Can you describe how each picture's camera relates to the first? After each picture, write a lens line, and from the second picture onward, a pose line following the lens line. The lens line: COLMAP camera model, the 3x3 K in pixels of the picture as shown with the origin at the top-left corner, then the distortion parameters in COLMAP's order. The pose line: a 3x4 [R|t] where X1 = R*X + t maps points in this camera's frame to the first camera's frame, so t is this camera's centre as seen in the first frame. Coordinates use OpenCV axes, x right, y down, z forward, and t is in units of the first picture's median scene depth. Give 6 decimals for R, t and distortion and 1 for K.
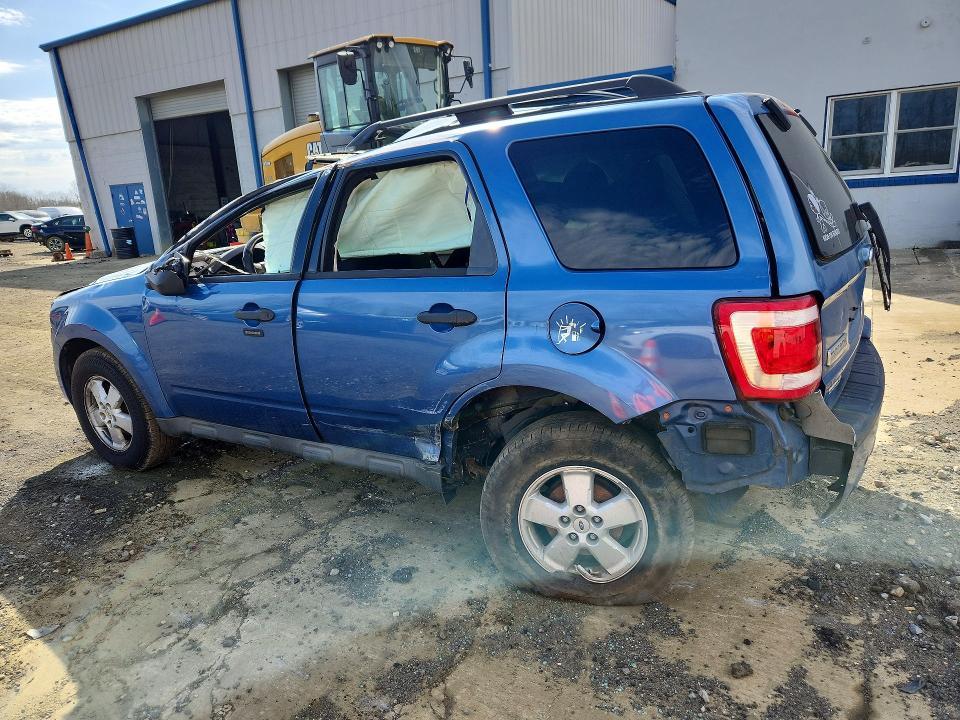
lens RADIAL K [[660.8, 0, 499.7], [0, 660.8, 355.0], [0, 0, 1]] dist [0.054146, -0.045300]
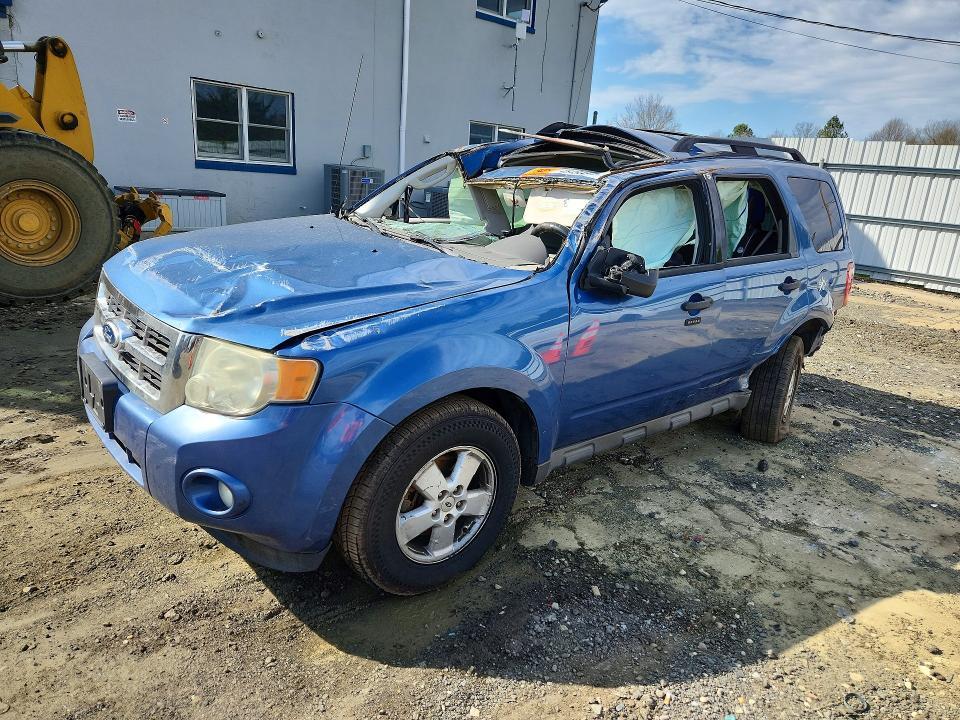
lens RADIAL K [[666.9, 0, 469.1], [0, 666.9, 361.7], [0, 0, 1]] dist [0.046825, -0.044051]
pose [[0.296739, -0.184031, 0.937058, -1.373319], [0.133485, 0.979615, 0.150118, -0.163602], [-0.945583, 0.080538, 0.315256, 0.923989]]
